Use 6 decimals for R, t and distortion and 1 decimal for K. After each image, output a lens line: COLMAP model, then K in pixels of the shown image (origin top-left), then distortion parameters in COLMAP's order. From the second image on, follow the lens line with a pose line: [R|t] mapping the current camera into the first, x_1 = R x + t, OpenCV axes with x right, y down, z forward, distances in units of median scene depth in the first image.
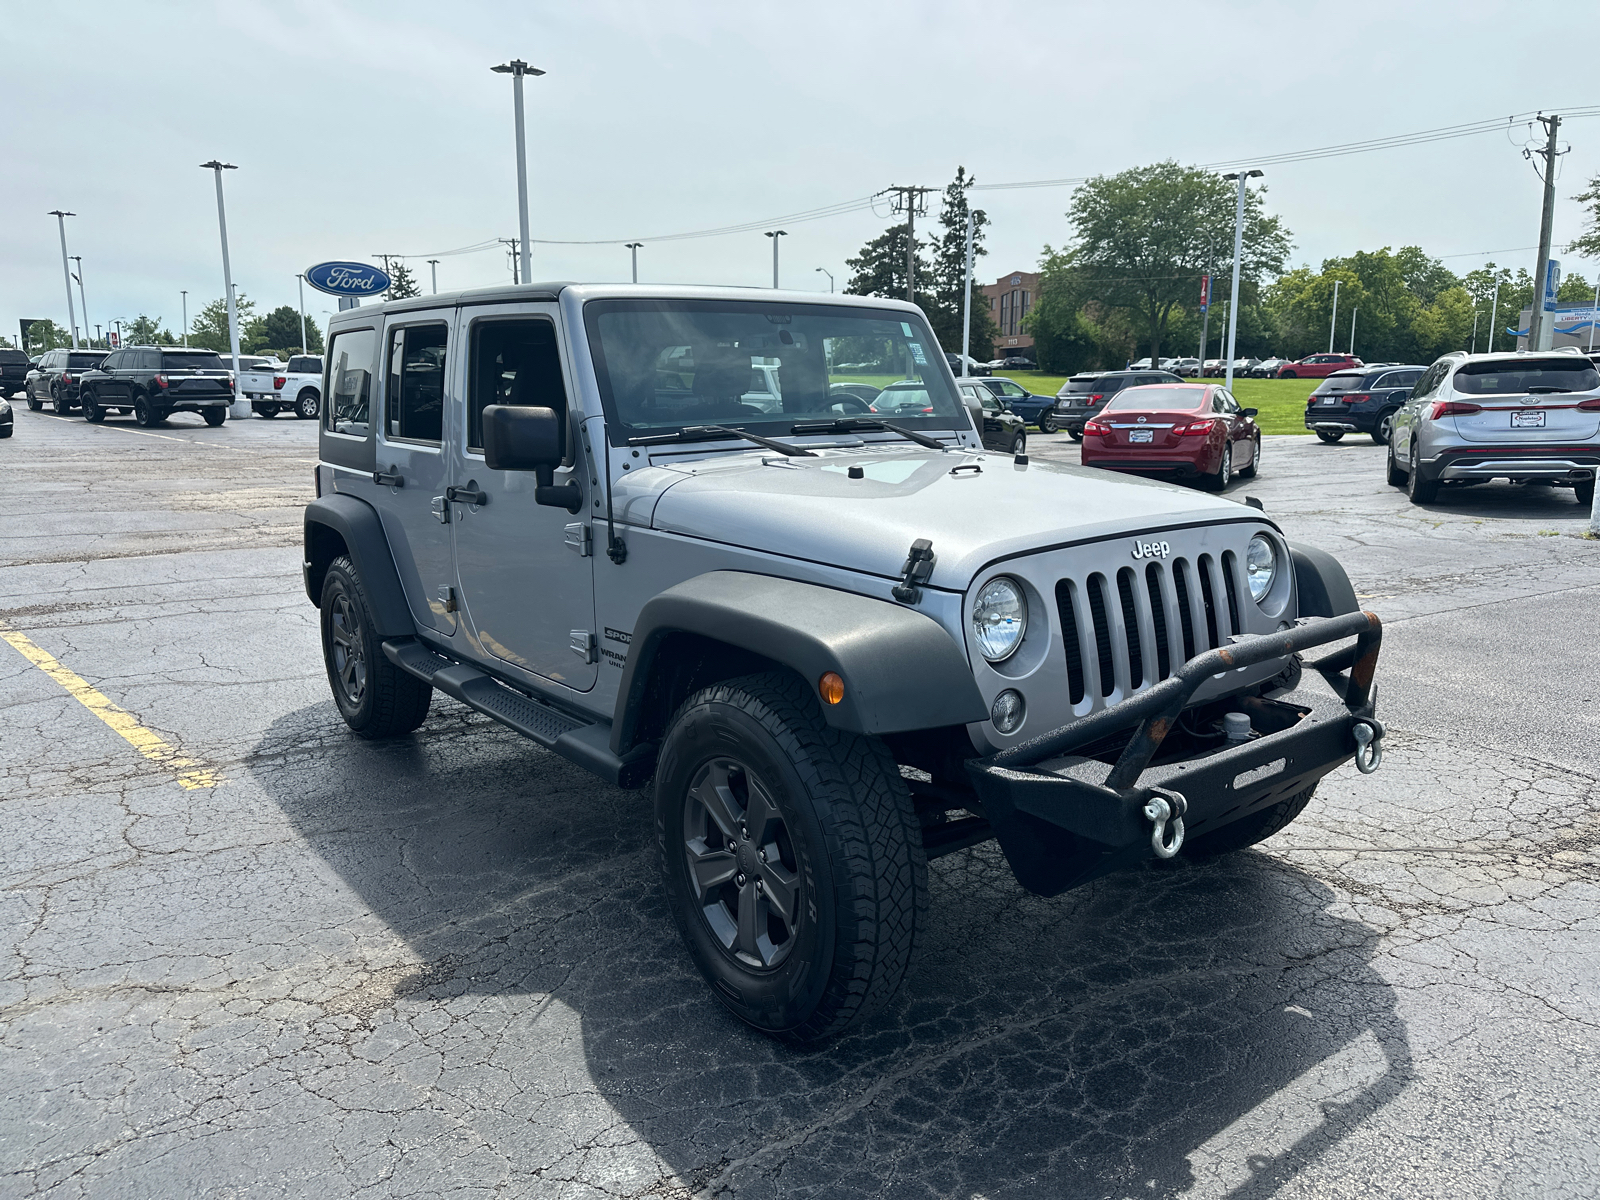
lens RADIAL K [[1127.2, 0, 796.6], [0, 1127.2, 594.7], [0, 0, 1]] dist [0.009743, -0.000495]
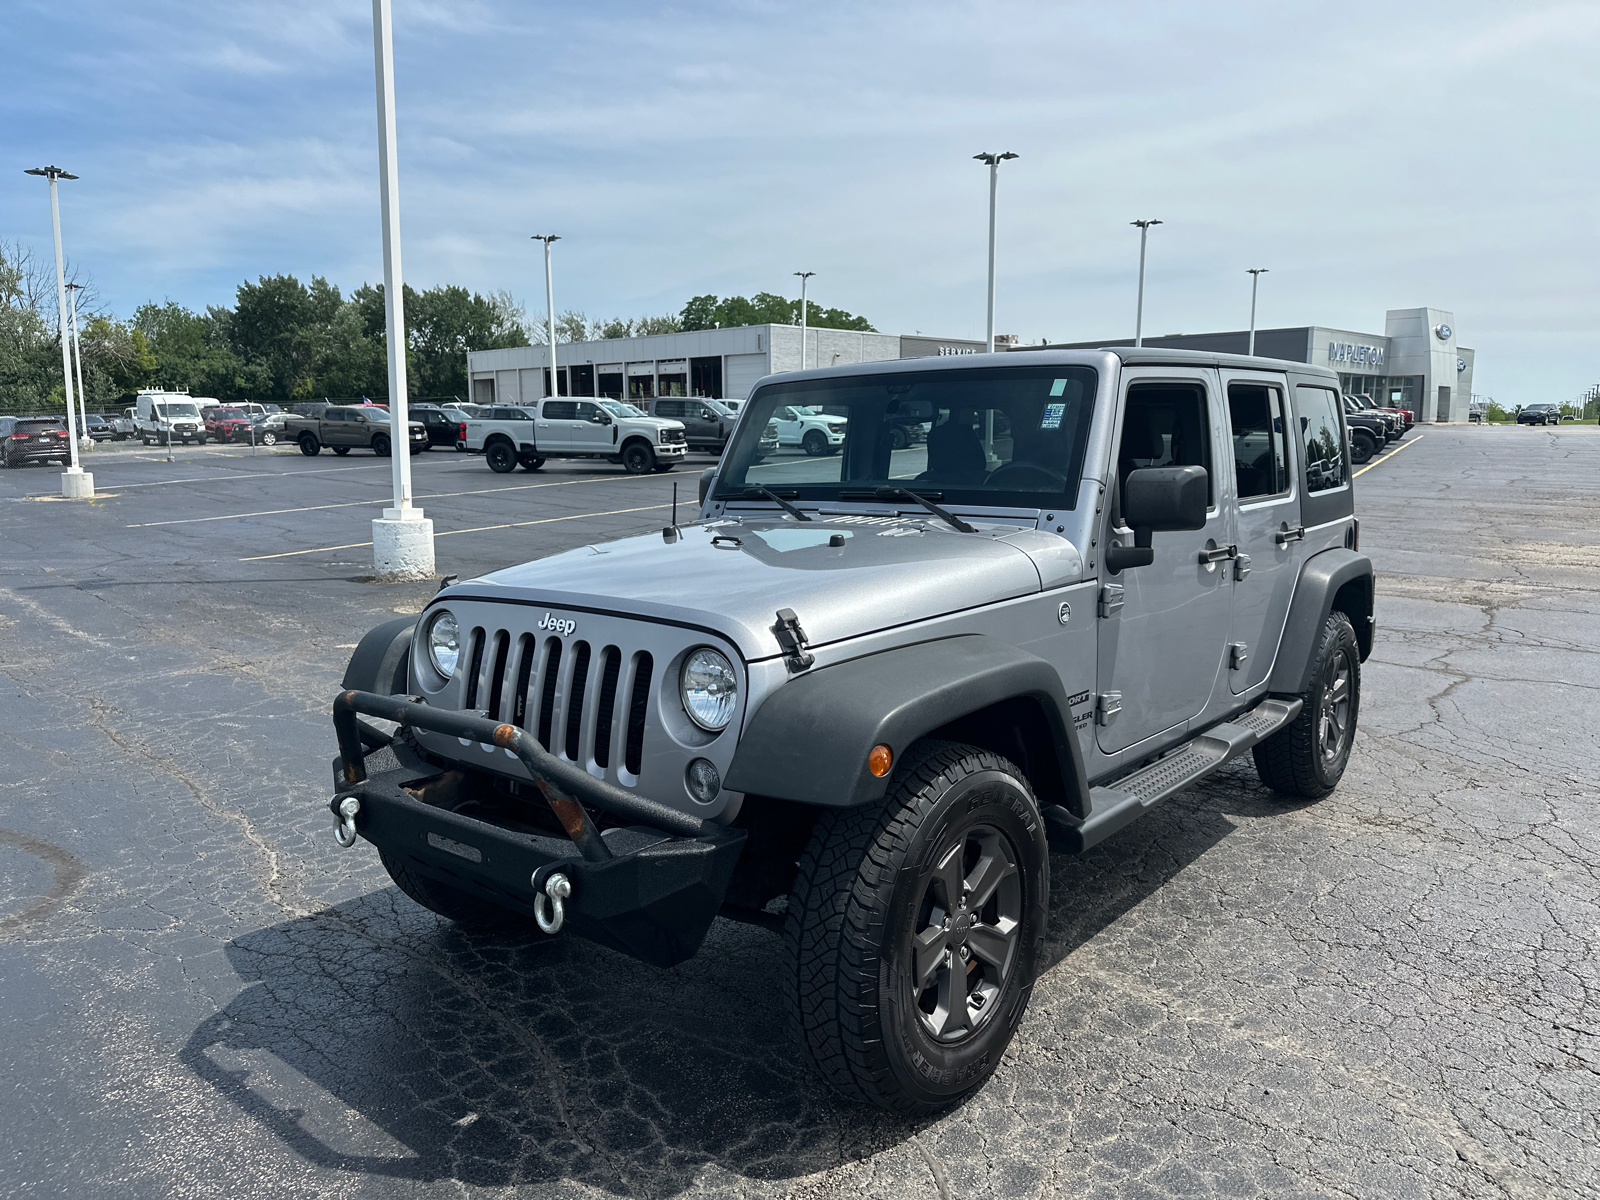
lens RADIAL K [[1116.7, 0, 803.5], [0, 1116.7, 616.7], [0, 0, 1]] dist [0.055267, -0.045642]
pose [[0.229794, 0.153742, -0.961019, 0.121748], [-0.165082, 0.979293, 0.117191, -0.018420], [0.959136, 0.131717, 0.250415, 0.087571]]
